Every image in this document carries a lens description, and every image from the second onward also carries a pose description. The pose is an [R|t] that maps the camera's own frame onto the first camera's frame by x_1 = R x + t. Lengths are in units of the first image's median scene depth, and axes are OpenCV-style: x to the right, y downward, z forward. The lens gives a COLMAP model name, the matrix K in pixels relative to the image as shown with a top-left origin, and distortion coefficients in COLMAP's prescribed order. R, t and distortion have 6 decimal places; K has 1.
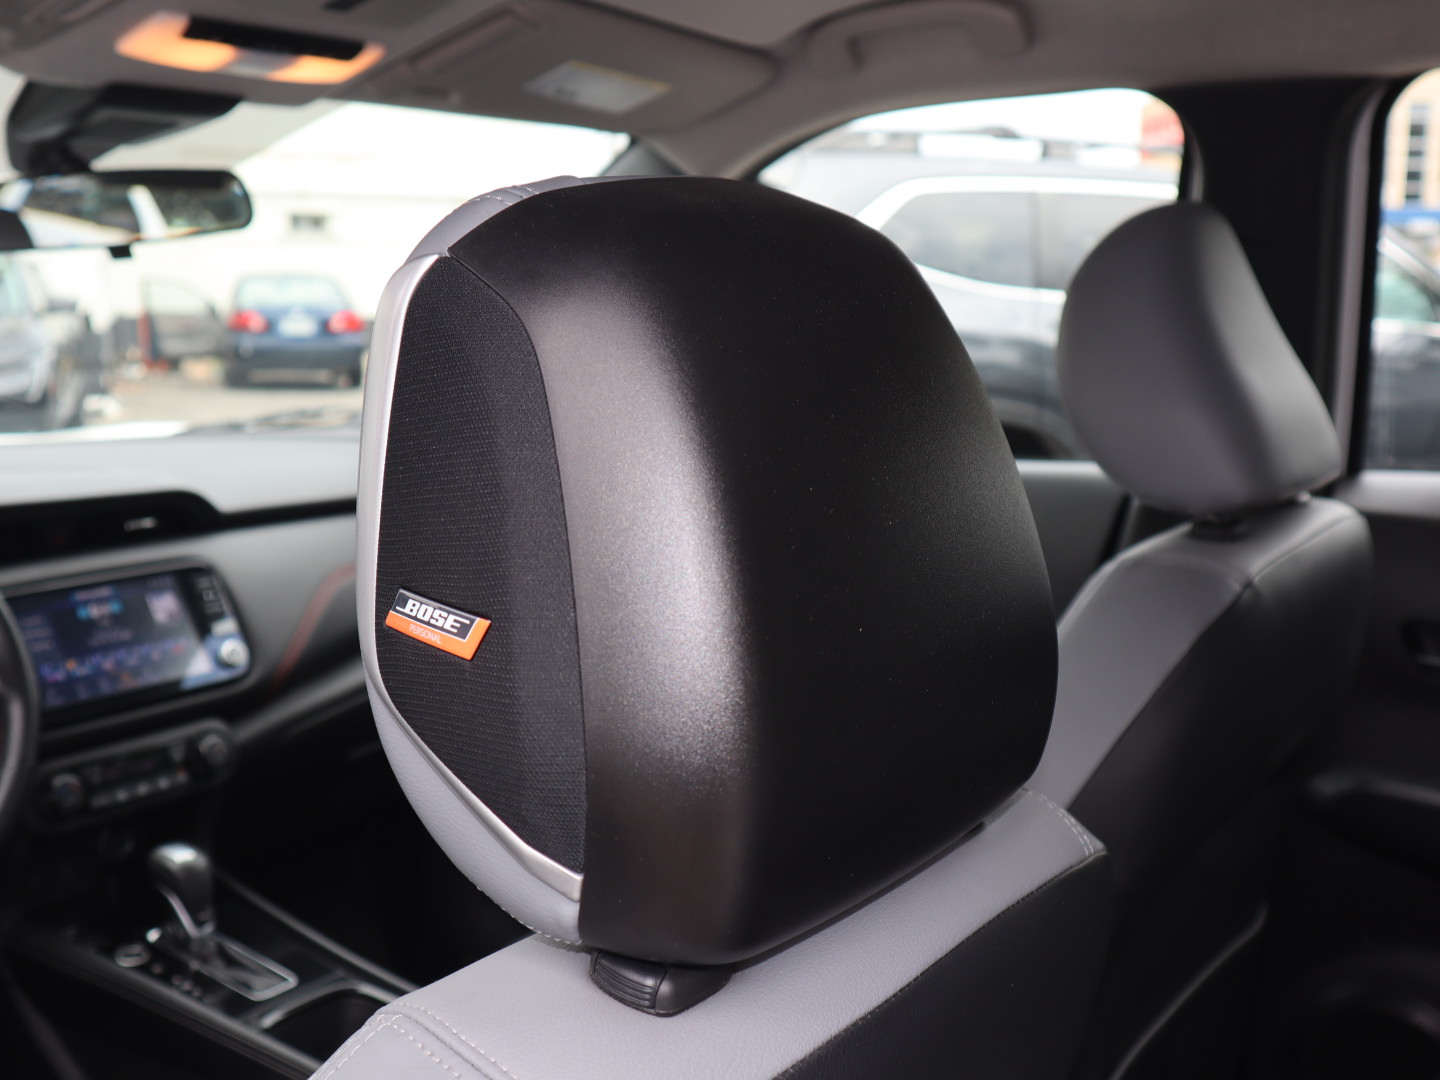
lens RADIAL K [[1554.4, 0, 729.4], [0, 1554.4, 547.3], [0, 0, 1]] dist [-0.073102, 0.147338]
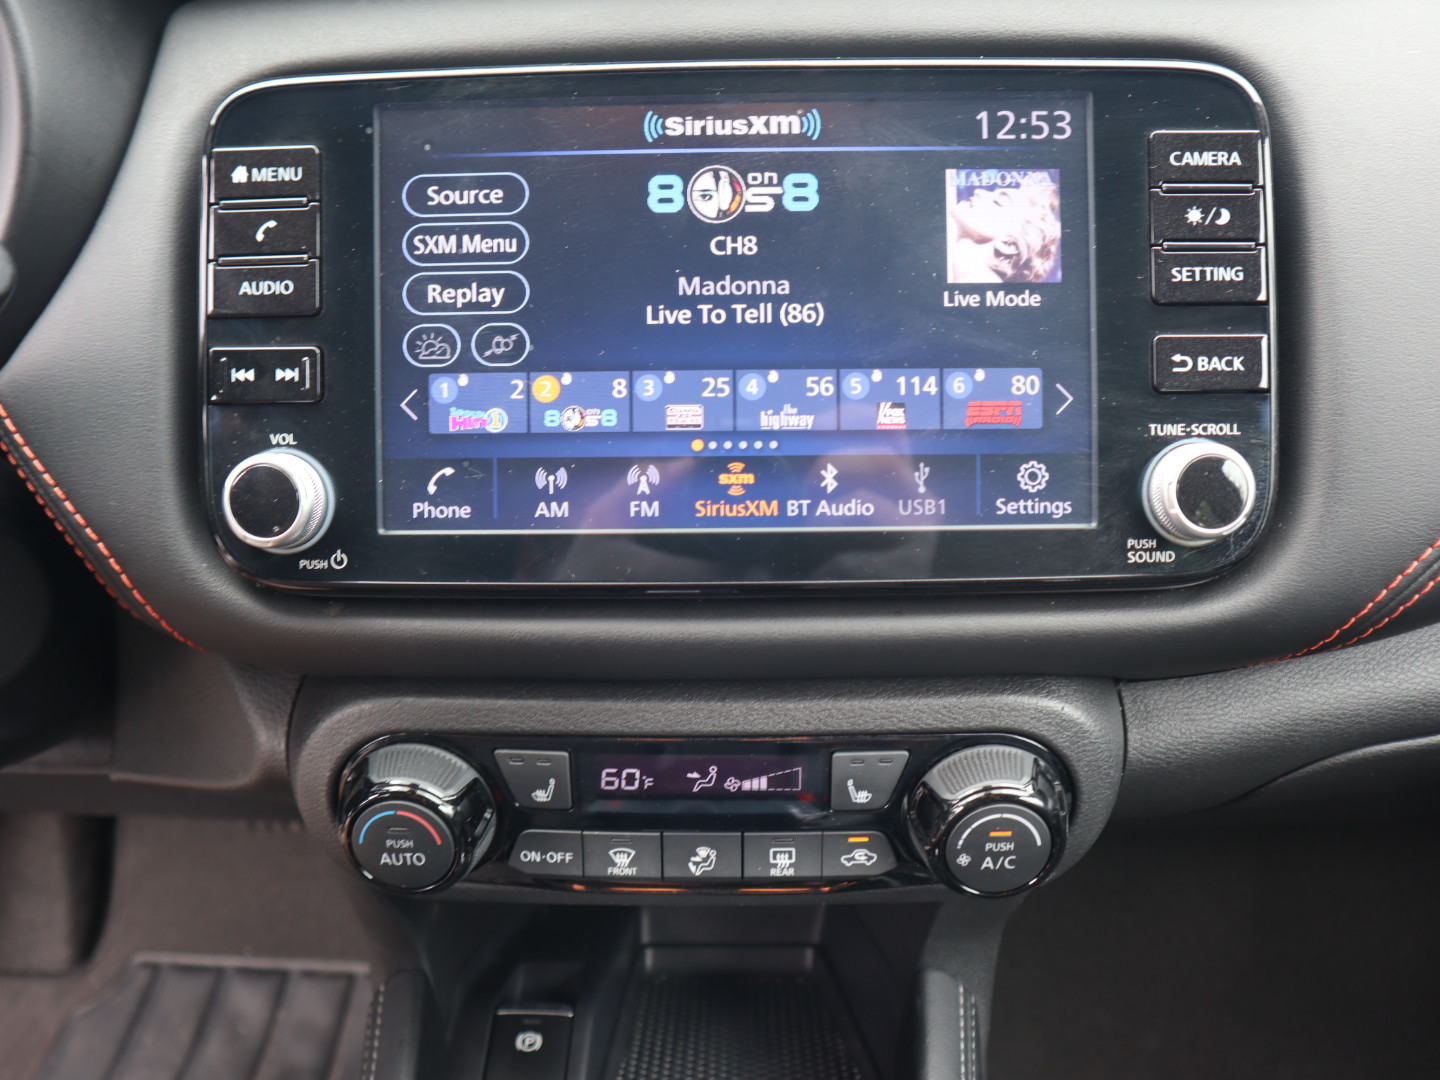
lens RADIAL K [[1097.9, 0, 720.9], [0, 1097.9, 532.3], [0, 0, 1]] dist [-0.072958, 0.007245]
pose [[0.573069, 0.417239, -0.705339, -0.232499], [-0.109652, 0.891988, 0.438560, 0.010039], [0.812138, -0.173983, 0.556922, 0.806398]]
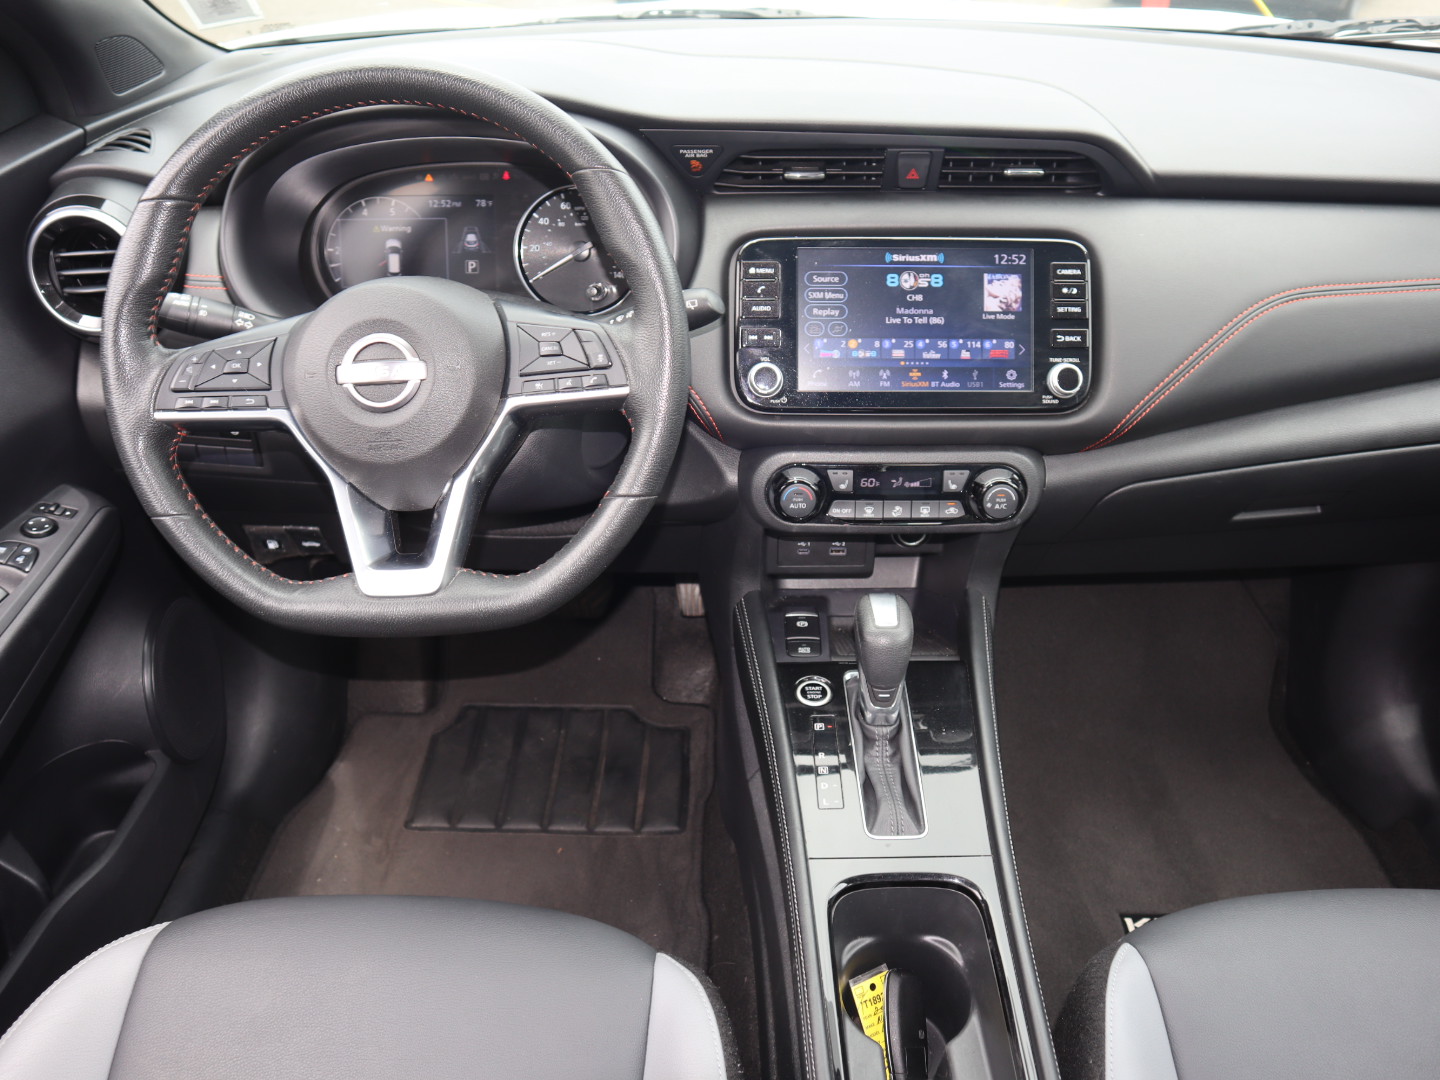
lens RADIAL K [[1133.7, 0, 720.0], [0, 1133.7, 540.0], [0, 0, 1]] dist [-0.114801, 0.086956]
pose [[0.580301, 0.429098, -0.692189, -0.009447], [-0.123204, 0.886408, 0.446209, -0.078455], [0.805029, -0.173655, 0.567250, 0.519041]]
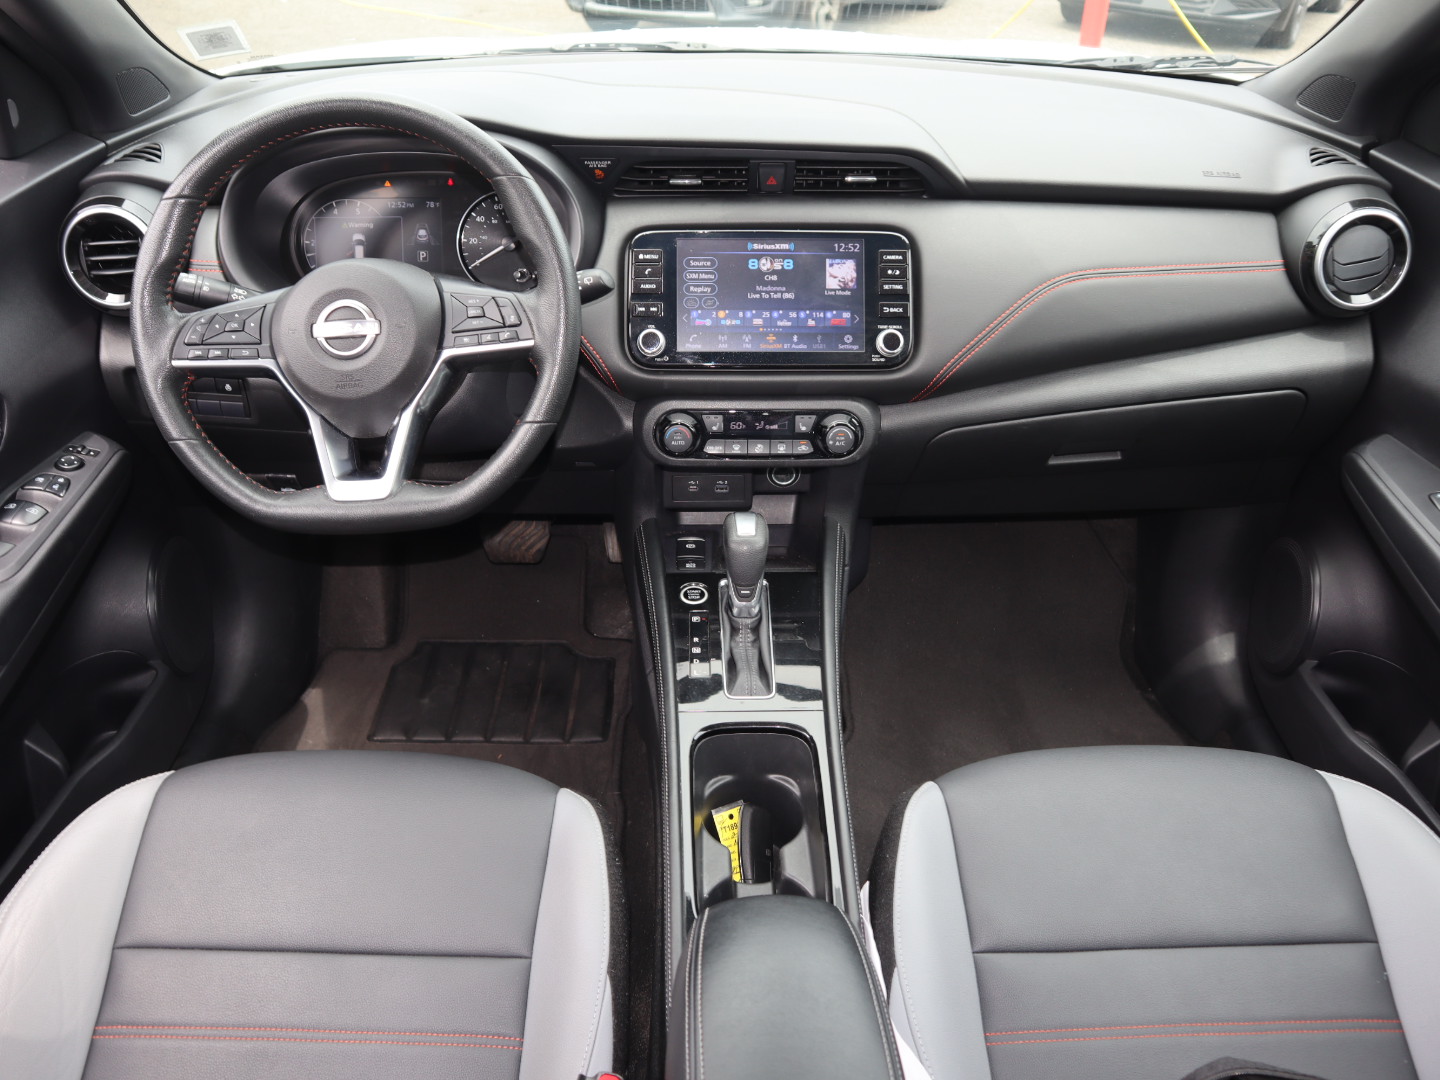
lens RADIAL K [[1139.1, 0, 720.0], [0, 1139.1, 540.0], [0, 0, 1]] dist [-0.122608, 0.088144]
pose [[0.595362, 0.421018, -0.684316, 0.134522], [-0.131765, 0.891345, 0.433753, -0.103222], [0.792580, -0.168071, 0.586148, 0.469335]]
